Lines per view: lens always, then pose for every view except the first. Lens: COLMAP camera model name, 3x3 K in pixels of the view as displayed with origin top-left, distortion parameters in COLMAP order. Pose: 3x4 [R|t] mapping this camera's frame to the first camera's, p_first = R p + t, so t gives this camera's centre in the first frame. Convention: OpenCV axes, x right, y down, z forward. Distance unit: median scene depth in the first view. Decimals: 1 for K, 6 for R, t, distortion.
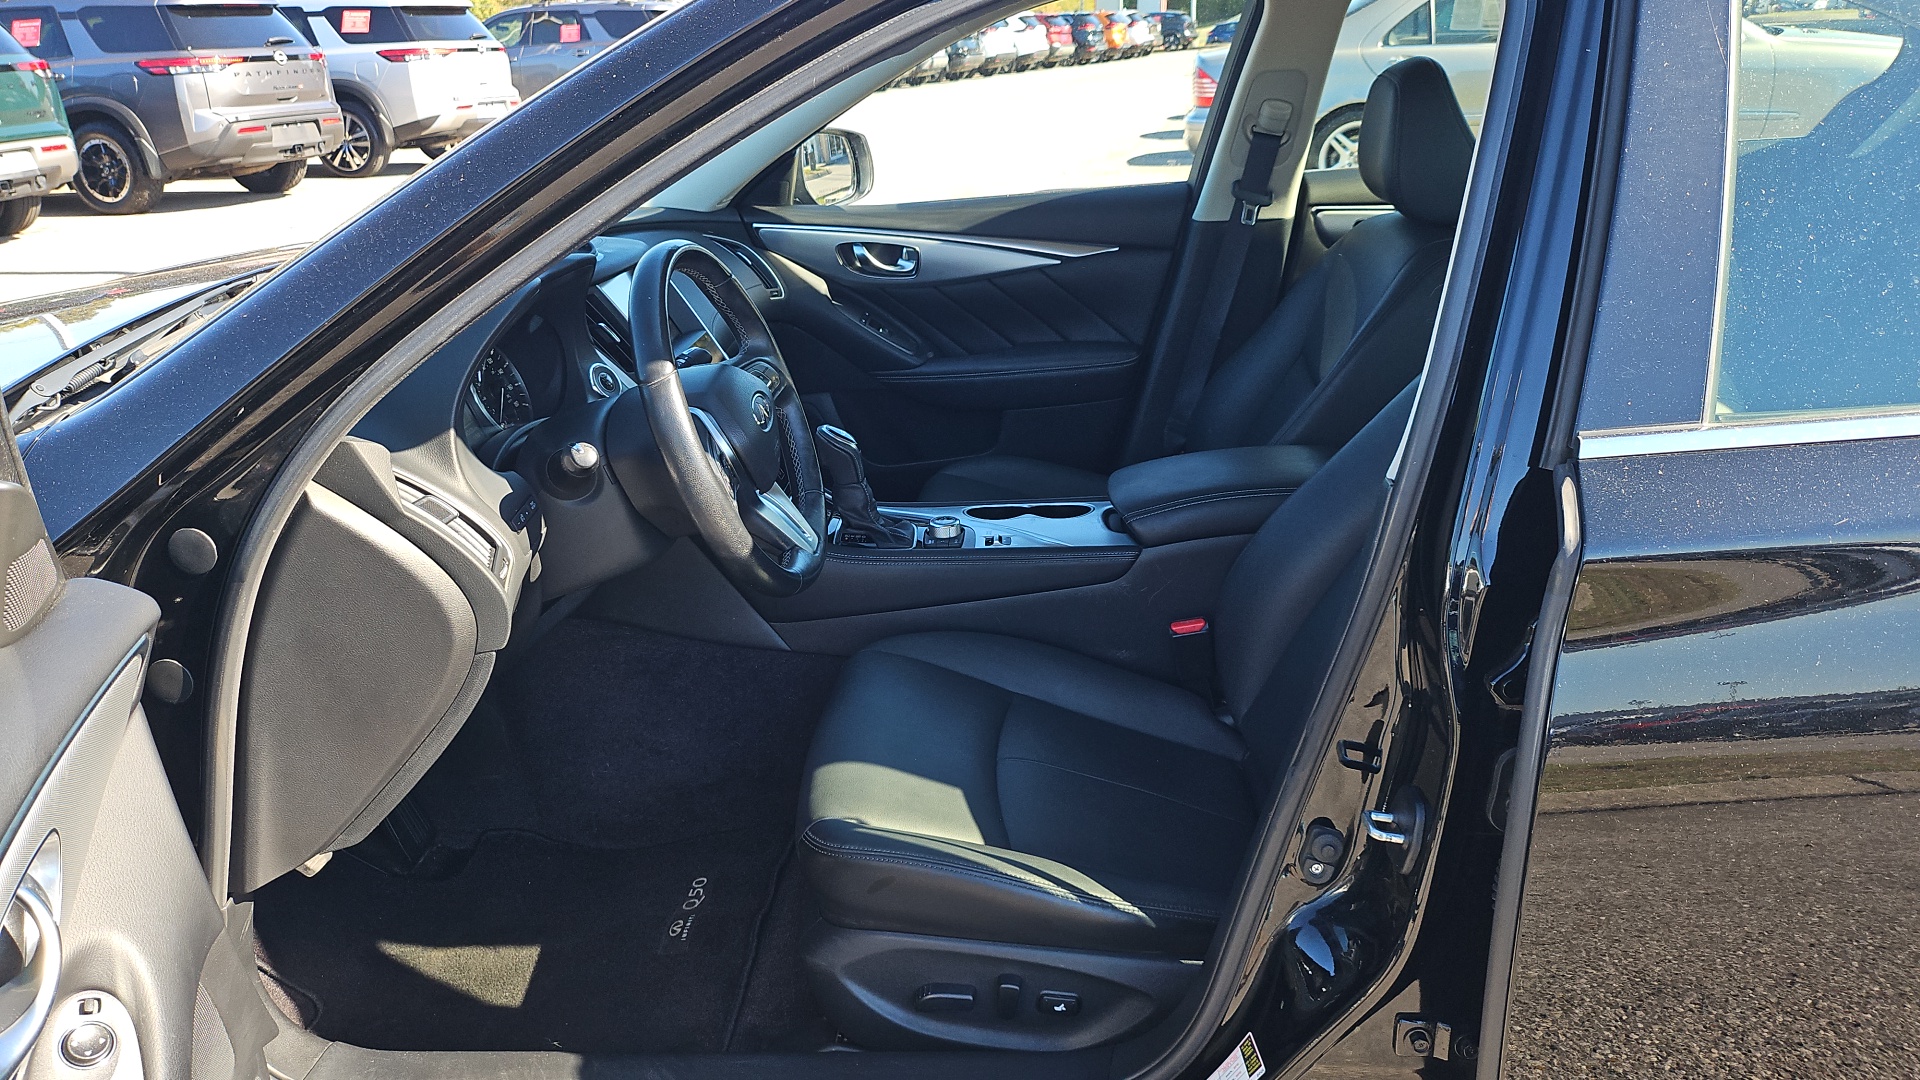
lens RADIAL K [[1343.2, 0, 970.9], [0, 1343.2, 526.5], [0, 0, 1]] dist [0.055020, -0.059098]
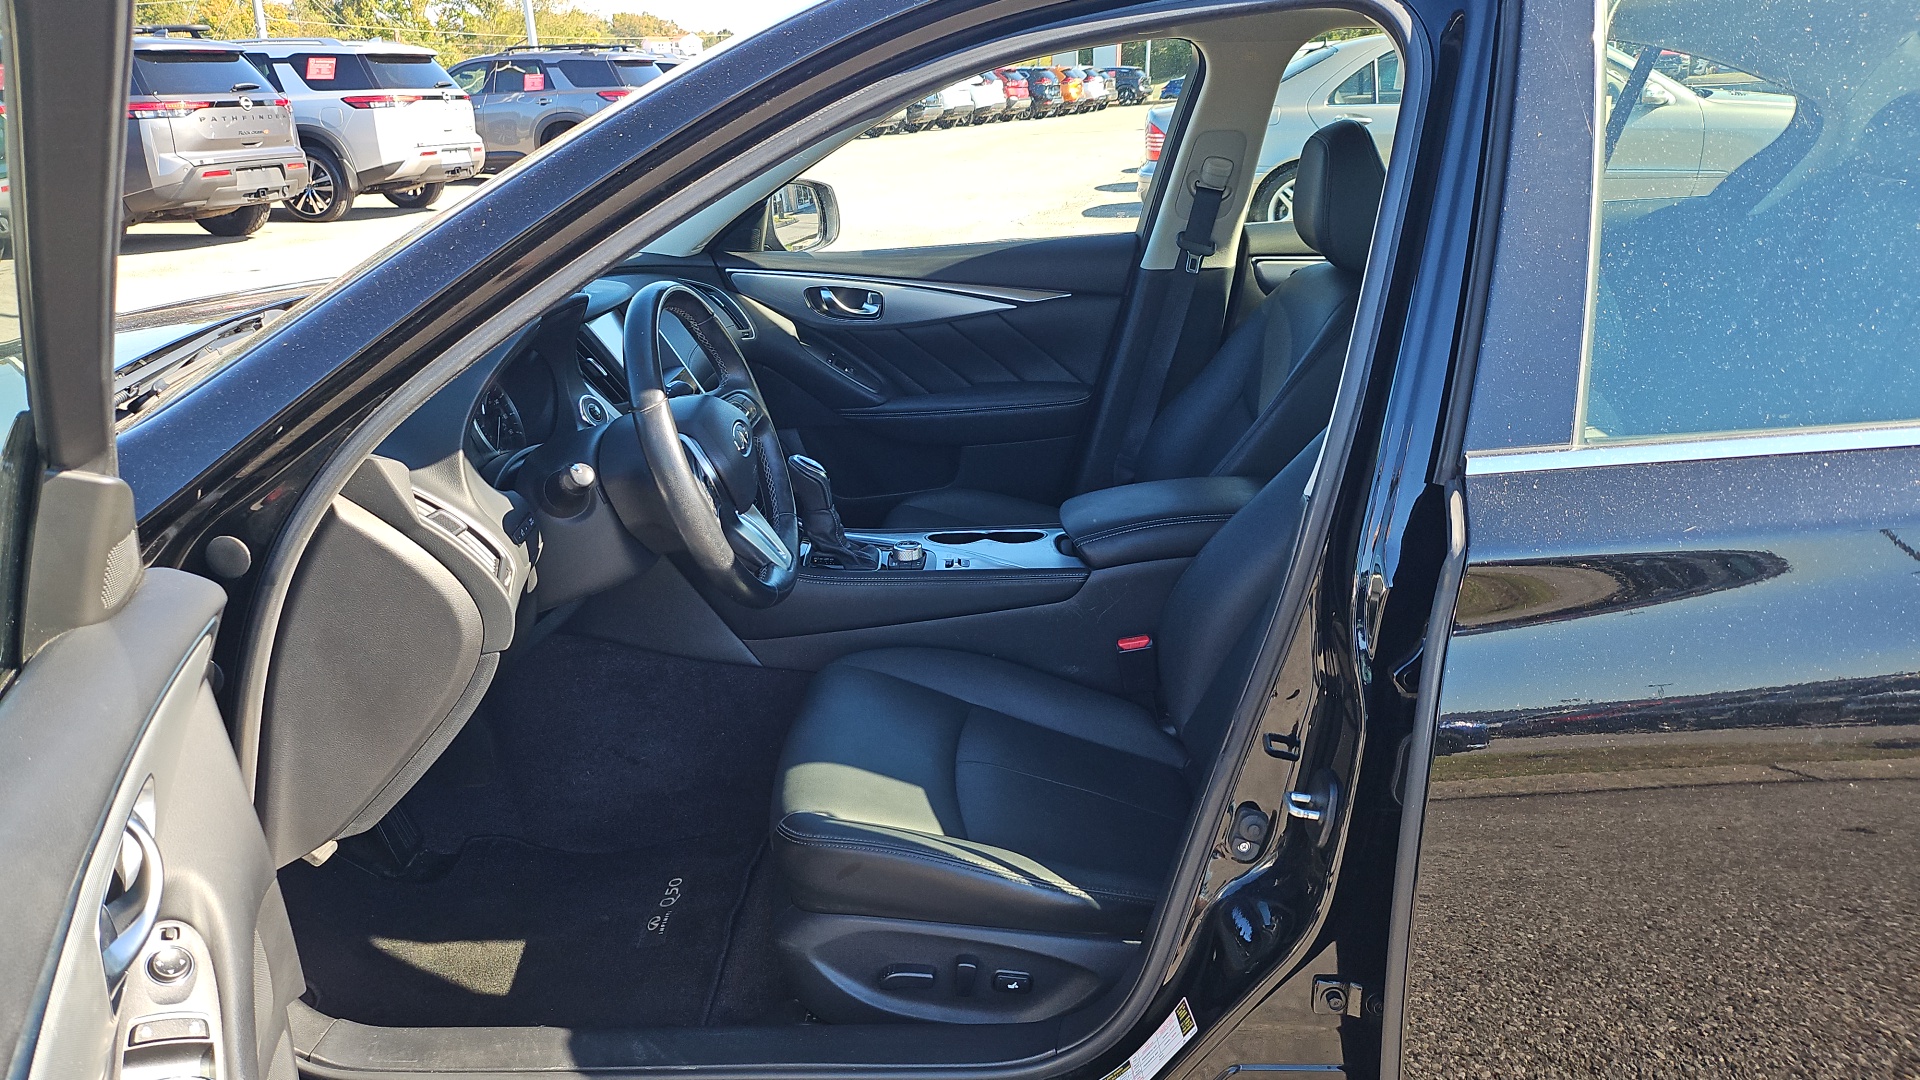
lens RADIAL K [[1343.2, 0, 956.5], [0, 1343.2, 531.6], [0, 0, 1]] dist [0.055020, -0.059098]
pose [[0.999762, 0.003906, 0.021464, -0.000703], [-0.003239, 0.999513, -0.031050, 0.003783], [-0.021575, 0.030973, 0.999287, -0.014485]]
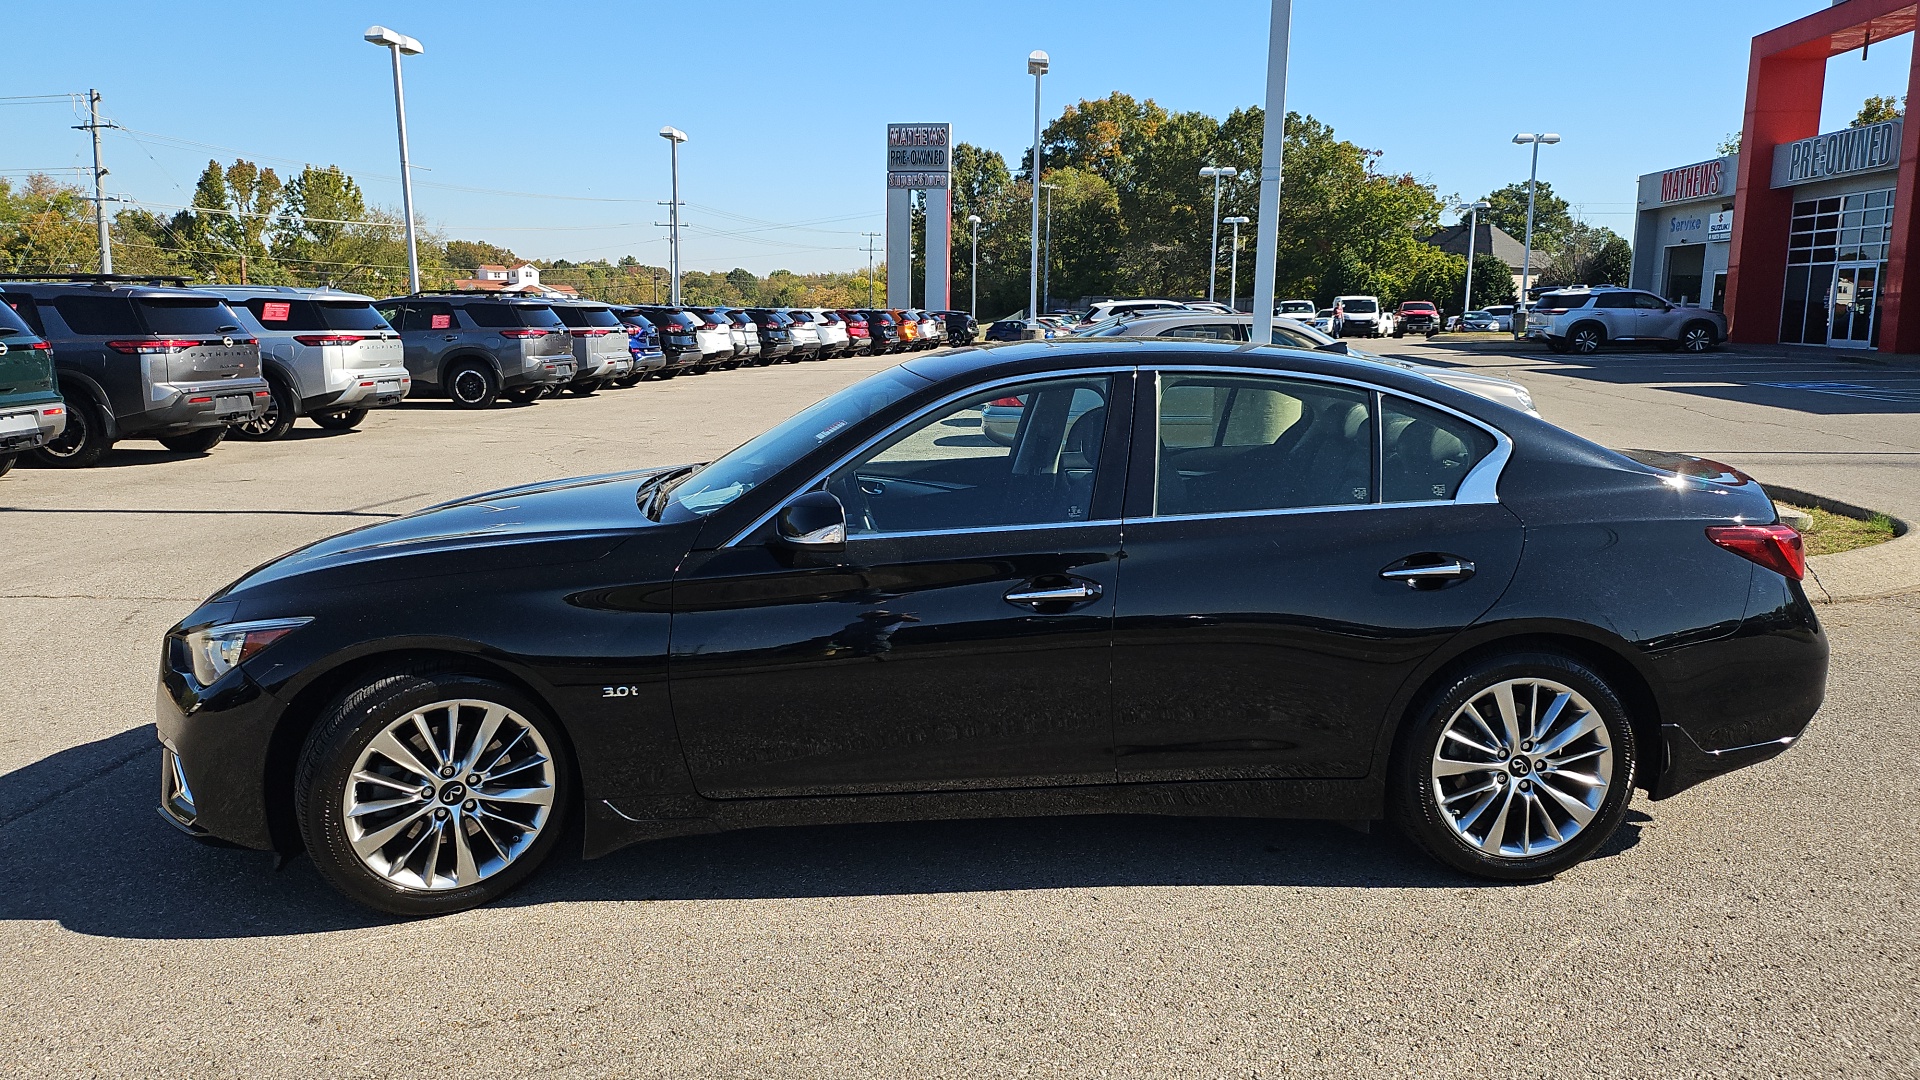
lens RADIAL K [[1343.2, 0, 965.8], [0, 1343.2, 538.0], [0, 0, 1]] dist [0.055020, -0.059098]
pose [[0.988298, 0.011454, 0.152108, -0.060704], [0.017404, 0.982198, -0.187039, 0.072330], [-0.151543, 0.187497, 0.970505, -0.277360]]
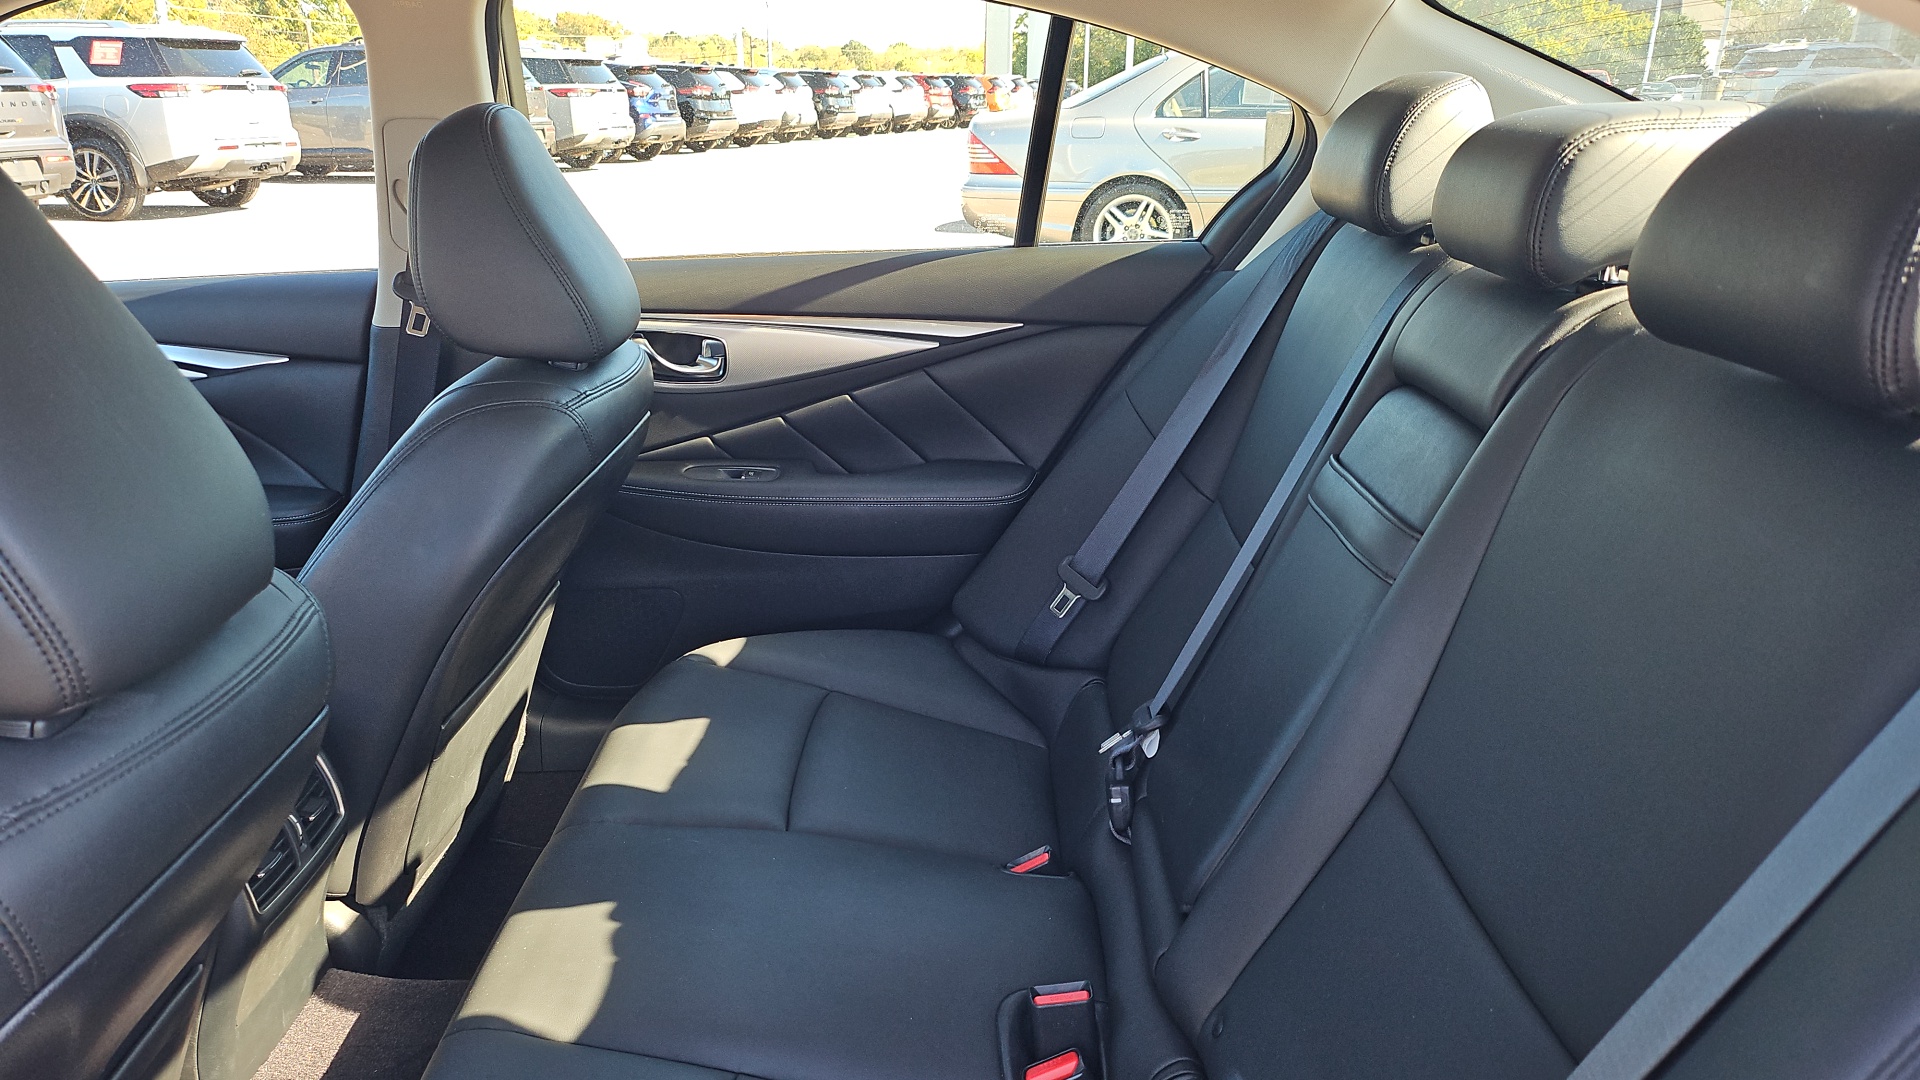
lens RADIAL K [[1343.2, 0, 971.5], [0, 1343.2, 552.9], [0, 0, 1]] dist [0.055020, -0.059098]
pose [[0.997578, 0.011612, 0.068582, 0.110085], [-0.010019, 0.999673, -0.023524, -0.023726], [-0.068833, 0.022780, 0.997368, 0.067104]]
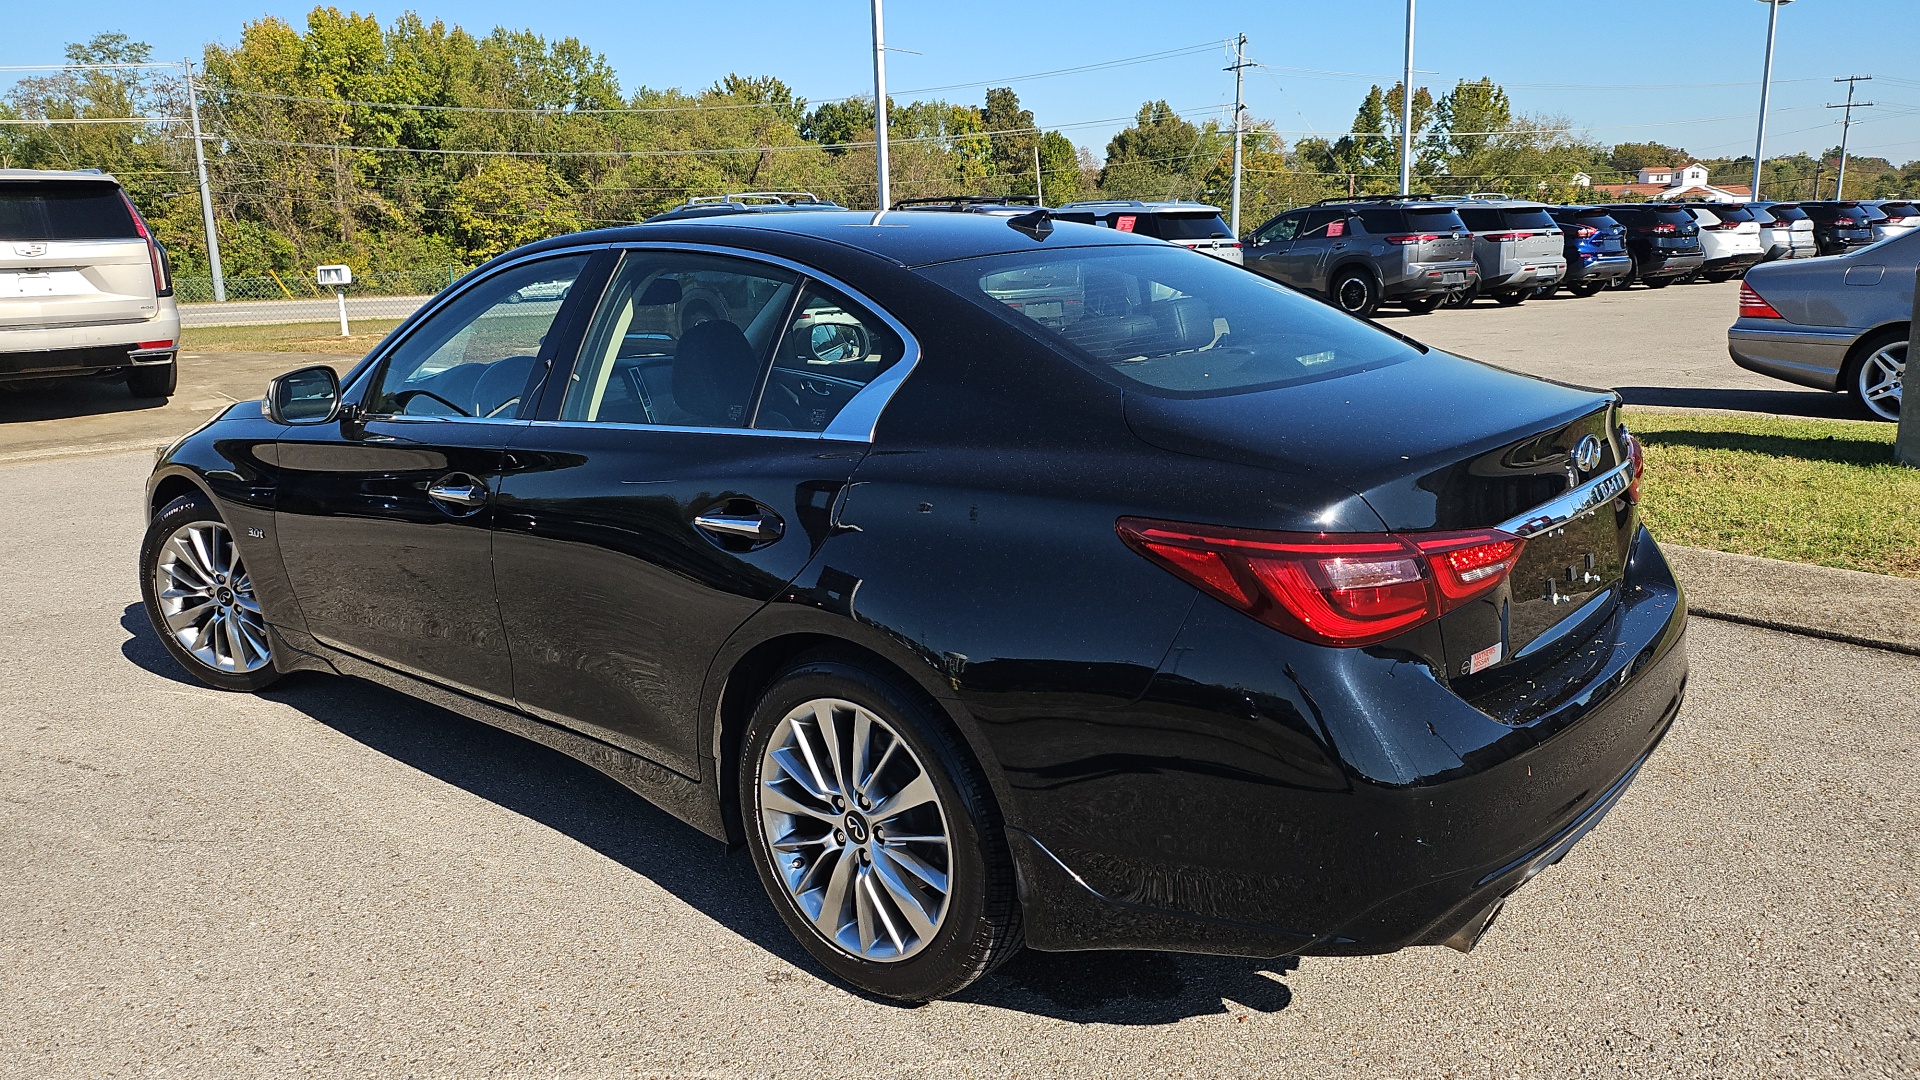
lens RADIAL K [[1343.2, 0, 968.5], [0, 1343.2, 534.1], [0, 0, 1]] dist [0.055020, -0.059098]
pose [[0.794442, 0.143321, -0.590187, 0.341466], [-0.211085, 0.976335, -0.047045, 0.015459], [0.569477, 0.161954, 0.805895, -0.115019]]
